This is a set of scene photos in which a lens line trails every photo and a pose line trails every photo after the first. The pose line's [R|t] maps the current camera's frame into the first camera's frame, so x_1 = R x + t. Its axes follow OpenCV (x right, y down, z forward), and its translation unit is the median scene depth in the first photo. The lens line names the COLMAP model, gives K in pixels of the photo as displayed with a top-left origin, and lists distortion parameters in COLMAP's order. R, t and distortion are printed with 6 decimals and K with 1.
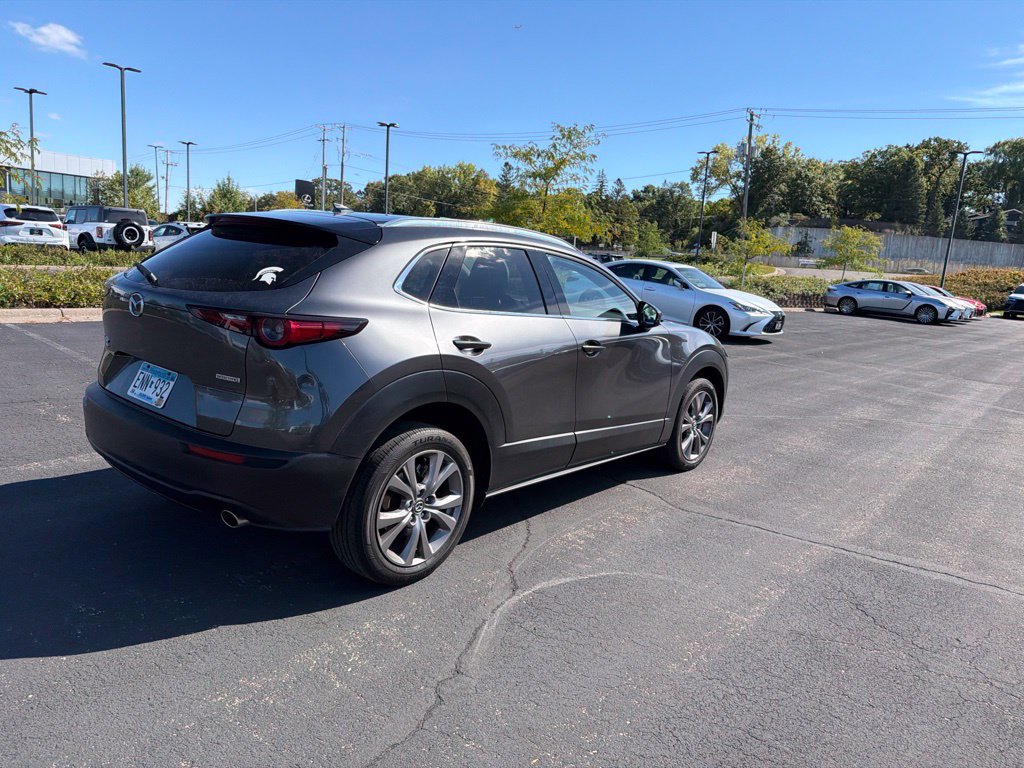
lens RADIAL K [[718.5, 0, 516.1], [0, 718.5, 394.4], [0, 0, 1]] dist [0.050484, -0.065829]
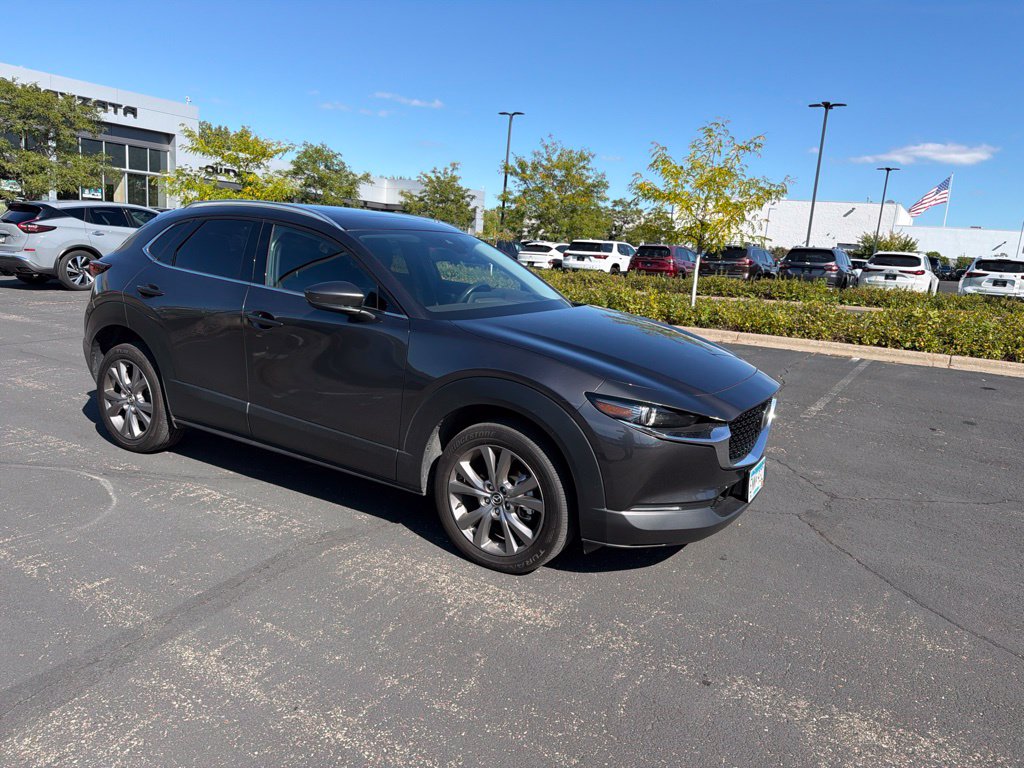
lens RADIAL K [[718.5, 0, 513.4], [0, 718.5, 389.7], [0, 0, 1]] dist [0.050484, -0.065829]
pose [[0.149642, 0.136887, -0.979219, 0.264171], [-0.234022, 0.967133, 0.099435, -0.035368], [0.960646, 0.214279, 0.176759, 0.277207]]
